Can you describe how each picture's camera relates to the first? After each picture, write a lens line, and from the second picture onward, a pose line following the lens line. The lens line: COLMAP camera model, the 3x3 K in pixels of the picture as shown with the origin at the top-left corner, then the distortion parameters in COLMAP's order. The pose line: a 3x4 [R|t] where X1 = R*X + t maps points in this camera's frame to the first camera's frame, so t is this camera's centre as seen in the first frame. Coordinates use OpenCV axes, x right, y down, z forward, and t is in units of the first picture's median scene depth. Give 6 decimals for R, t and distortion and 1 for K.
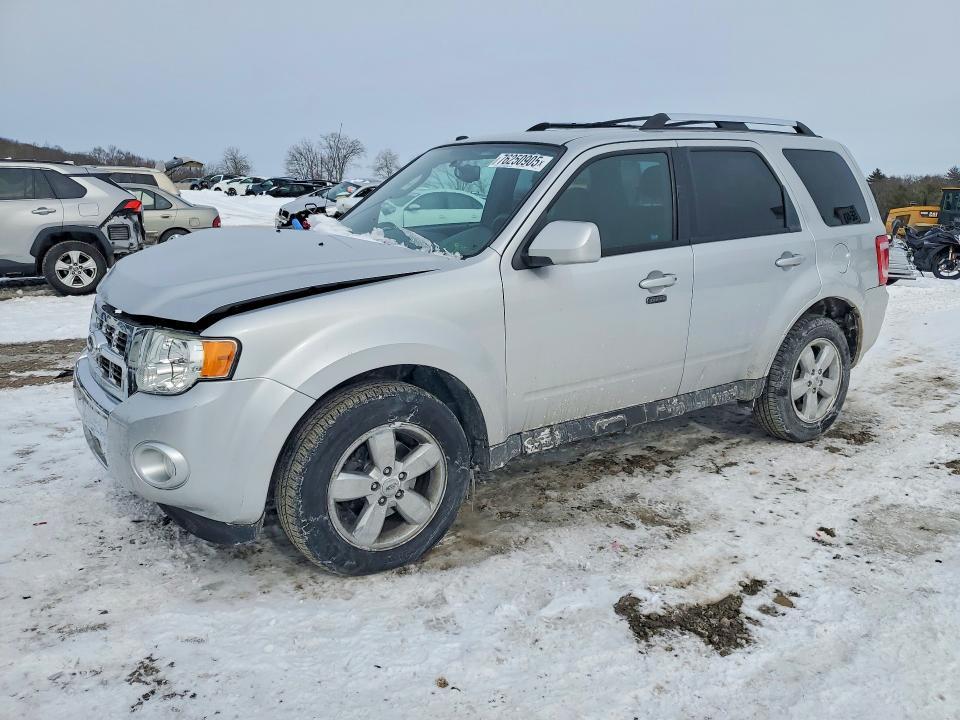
lens RADIAL K [[715.1, 0, 486.3], [0, 715.1, 355.2], [0, 0, 1]] dist [0.040916, -0.000209]
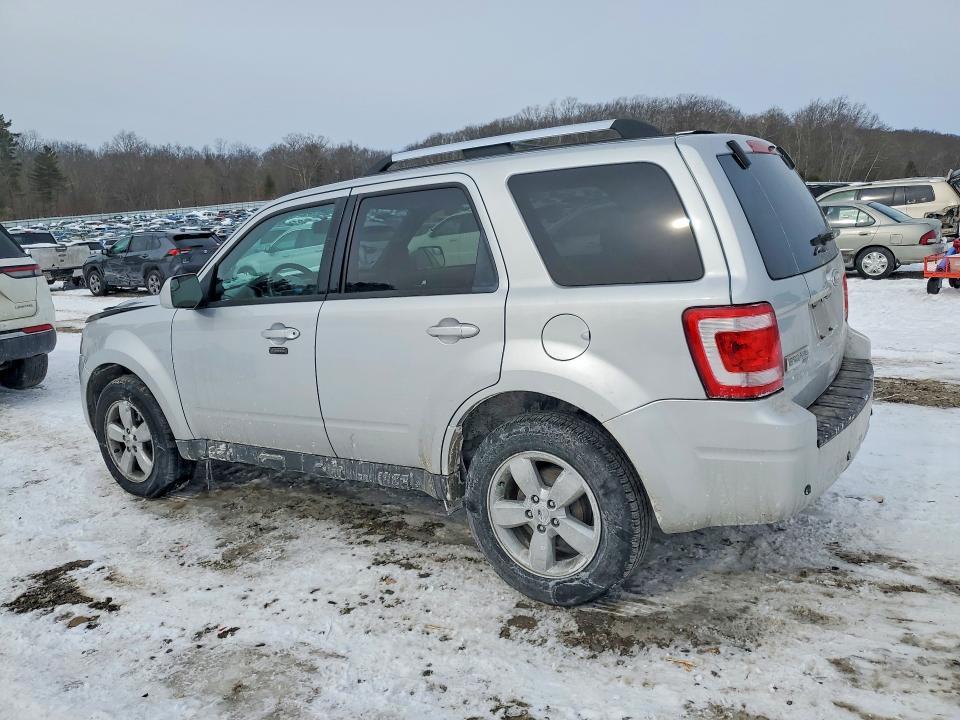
lens RADIAL K [[715.1, 0, 485.8], [0, 715.1, 359.3], [0, 0, 1]] dist [0.040916, -0.000209]
pose [[0.383080, 0.132599, -0.914148, 1.384399], [-0.139138, 0.986635, 0.084806, -0.208395], [0.913176, 0.094705, 0.396409, 0.924094]]
